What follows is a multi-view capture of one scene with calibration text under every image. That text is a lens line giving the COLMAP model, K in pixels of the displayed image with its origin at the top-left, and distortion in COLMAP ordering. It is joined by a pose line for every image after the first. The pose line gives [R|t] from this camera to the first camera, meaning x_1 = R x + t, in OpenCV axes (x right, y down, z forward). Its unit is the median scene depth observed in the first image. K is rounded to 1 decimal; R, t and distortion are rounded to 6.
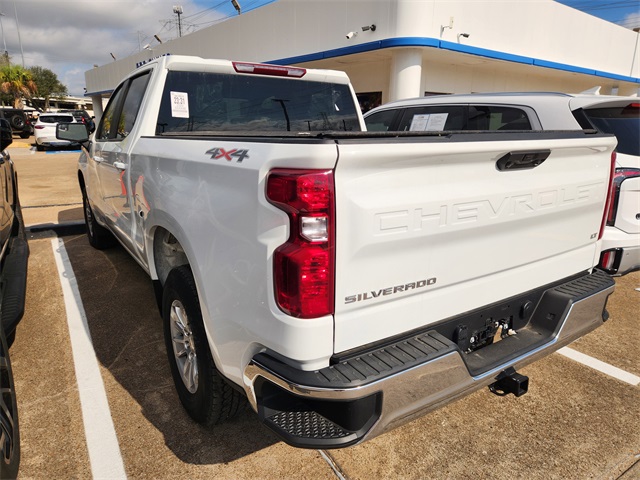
lens RADIAL K [[417.8, 0, 314.3], [0, 417.8, 230.4], [0, 0, 1]] dist [0.065153, -0.001185]
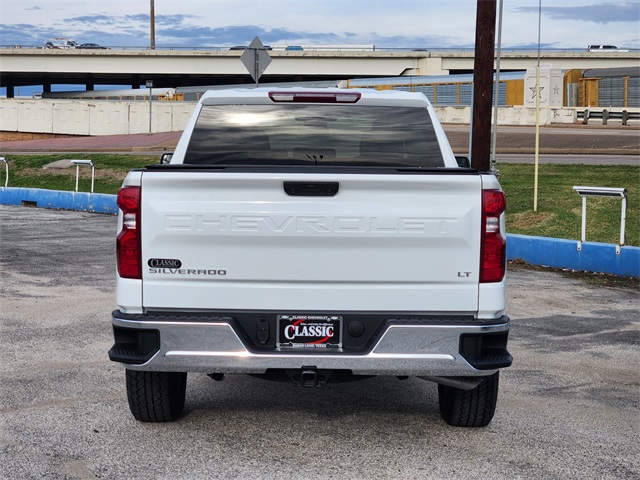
lens RADIAL K [[1125.8, 0, 303.9], [0, 1125.8, 207.0], [0, 0, 1]] dist [-0.075556, 0.000000]
pose [[0.834597, 0.033752, -0.549826, 2.437359], [-0.138566, 0.978891, -0.150241, 0.414586], [0.533149, 0.201578, 0.821656, -1.855082]]
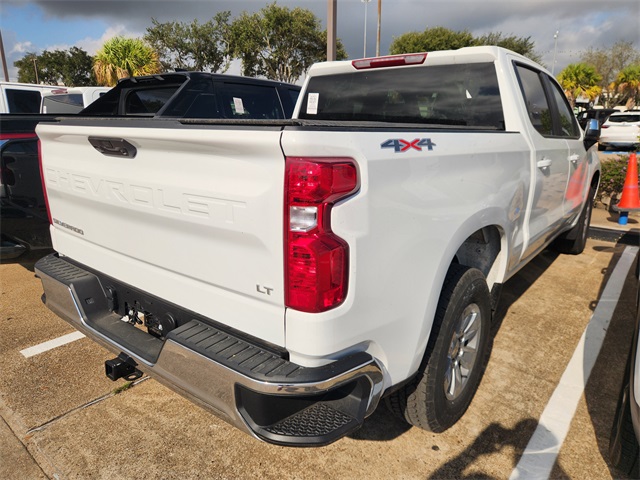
lens RADIAL K [[417.8, 0, 317.2], [0, 417.8, 228.3], [0, 0, 1]] dist [0.065153, -0.001185]
pose [[0.328989, 0.226486, -0.916772, 1.698584], [-0.231827, 0.960475, 0.154090, -0.259687], [0.915436, 0.161839, 0.368491, 1.153713]]
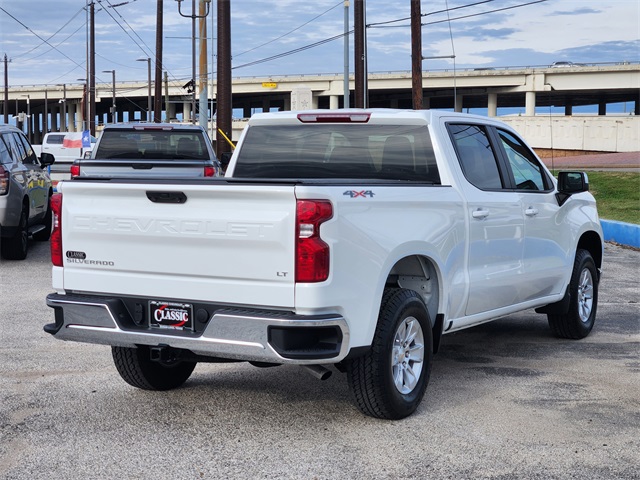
lens RADIAL K [[1125.8, 0, 314.9], [0, 1125.8, 234.6], [0, 0, 1]] dist [-0.075556, 0.000000]
pose [[0.483681, 0.058050, -0.873317, 4.502119], [-0.214898, 0.975131, -0.054202, 0.074064], [0.848452, 0.213891, 0.484128, -0.504658]]
